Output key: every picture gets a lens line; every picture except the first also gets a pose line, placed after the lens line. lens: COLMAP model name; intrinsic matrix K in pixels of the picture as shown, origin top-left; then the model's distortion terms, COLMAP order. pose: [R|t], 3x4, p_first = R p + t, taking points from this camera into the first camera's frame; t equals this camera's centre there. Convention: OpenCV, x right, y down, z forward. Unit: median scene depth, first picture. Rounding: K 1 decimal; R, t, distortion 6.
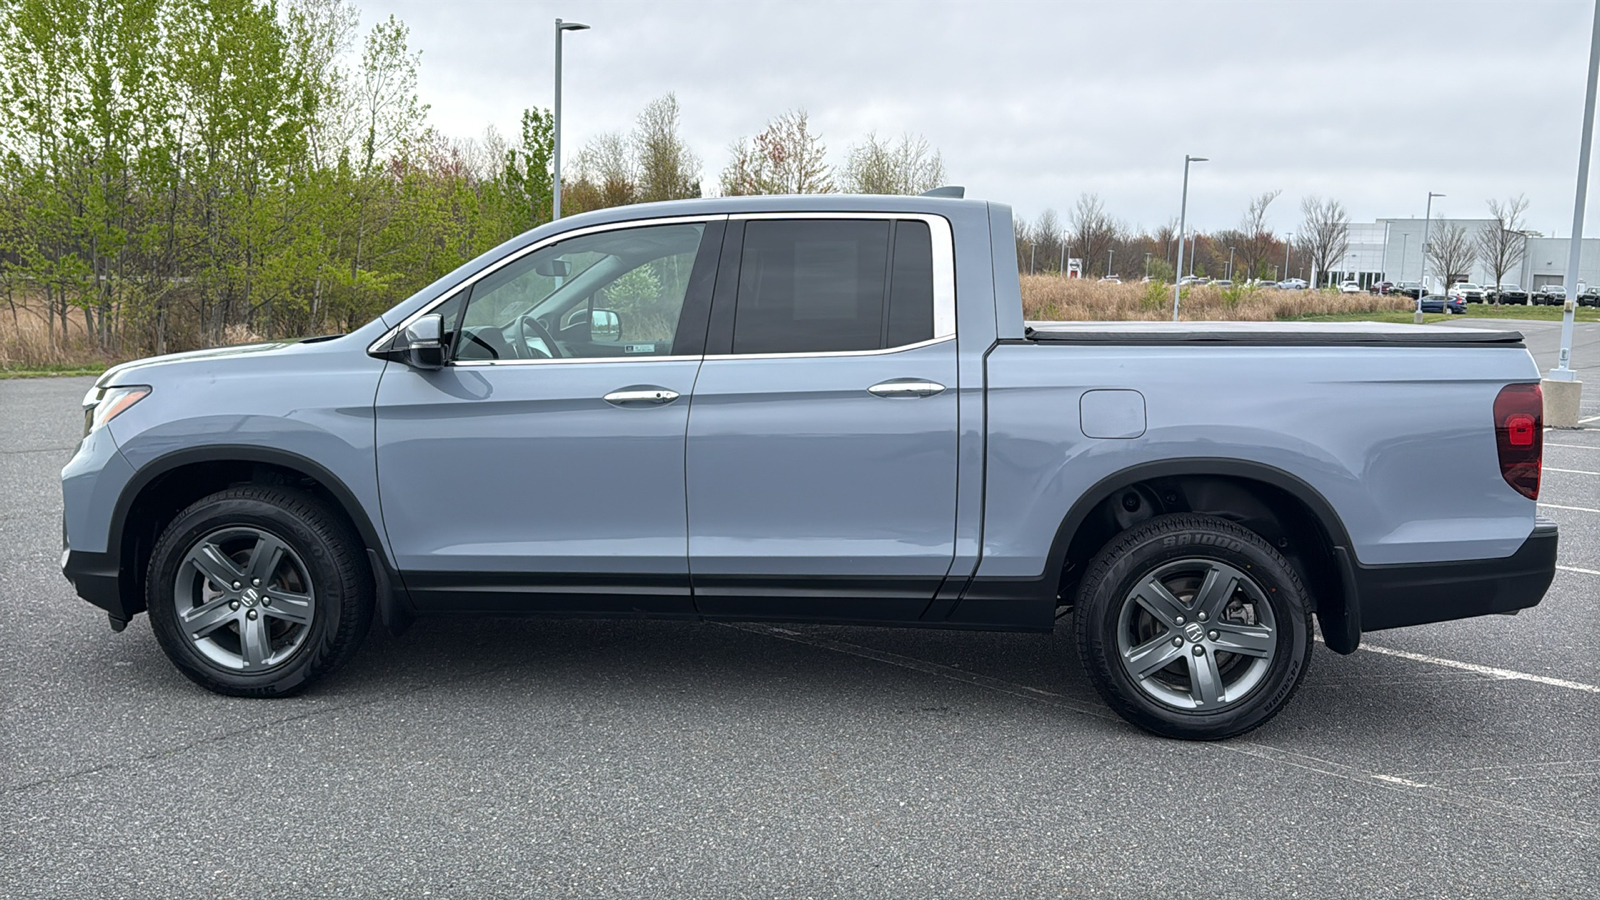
lens RADIAL K [[1340.6, 0, 811.3], [0, 1340.6, 429.0], [0, 0, 1]] dist [0.175152, -0.340503]
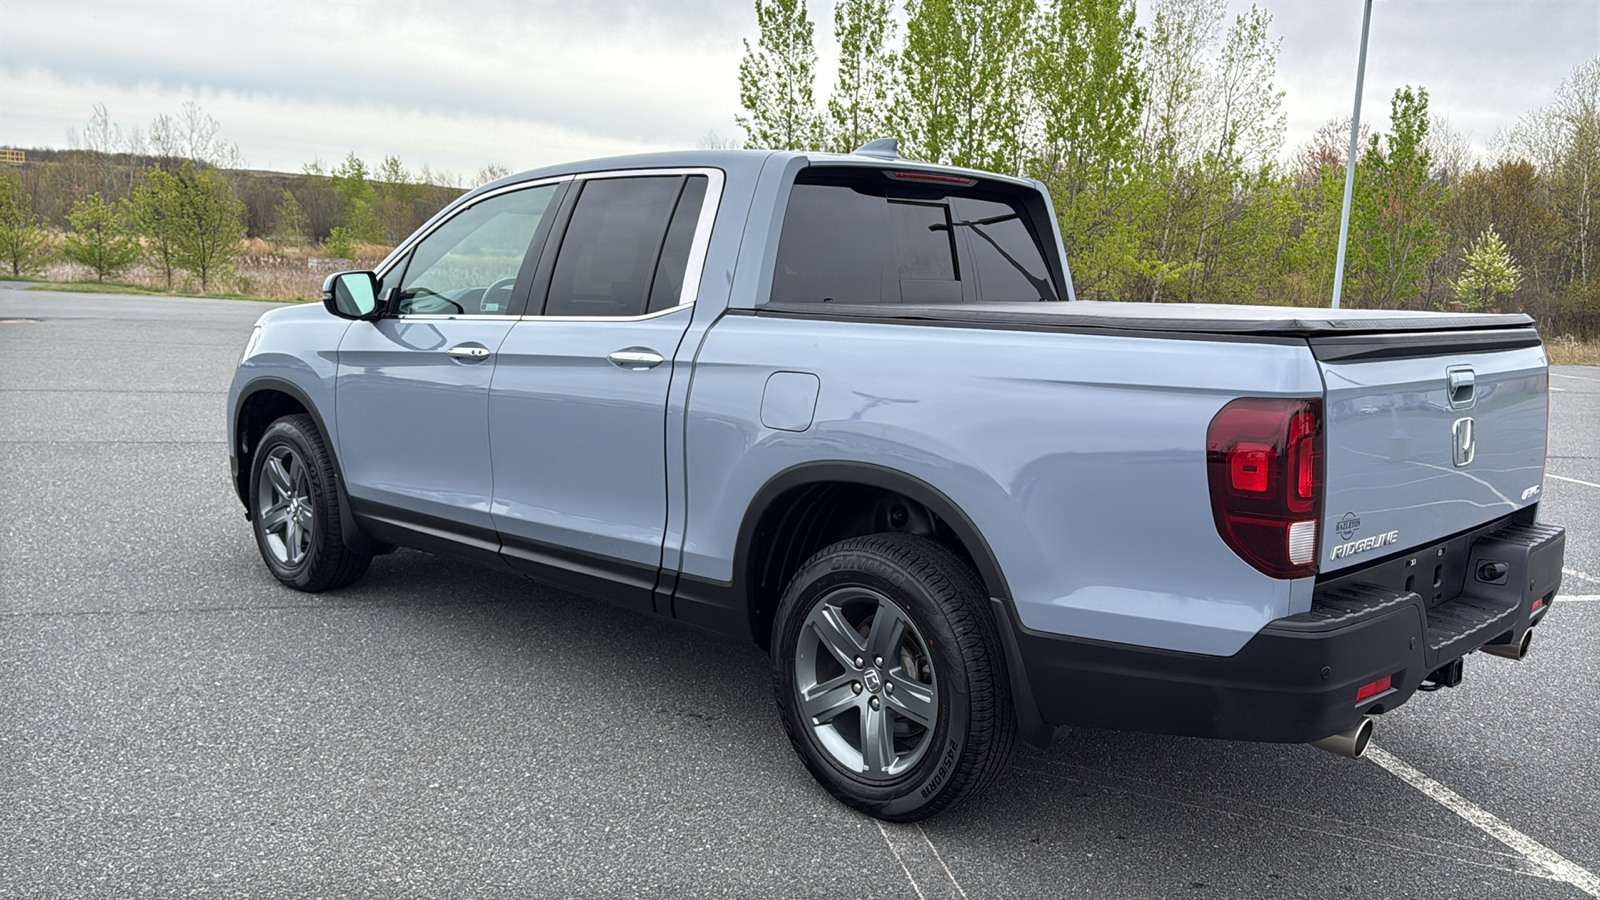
lens RADIAL K [[1326.5, 0, 817.4], [0, 1326.5, 436.7], [0, 0, 1]] dist [0.182574, -0.373728]
pose [[0.790406, 0.086925, -0.606384, 0.707394], [-0.080422, 0.996038, 0.037953, -0.020752], [0.607281, 0.018768, 0.794266, 0.343627]]
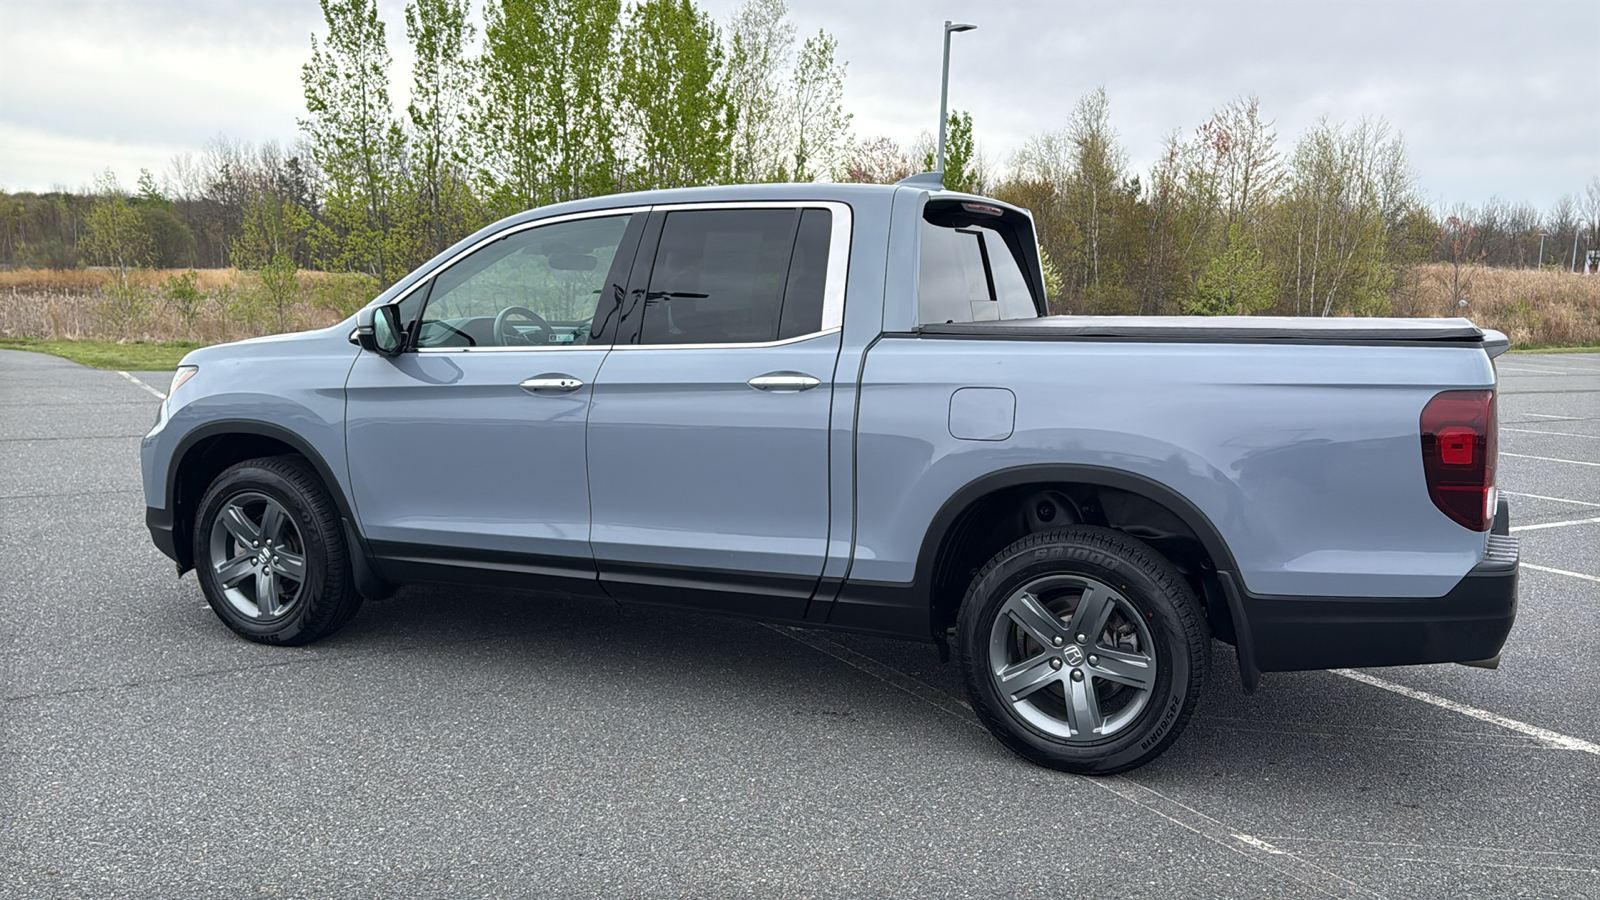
lens RADIAL K [[1332.7, 0, 818.6], [0, 1332.7, 452.2], [0, 0, 1]] dist [0.170636, -0.322951]
pose [[0.946757, 0.037170, -0.319796, 0.395352], [-0.031622, 0.999246, 0.022527, -0.001796], [0.320392, -0.011215, 0.947219, 0.088508]]
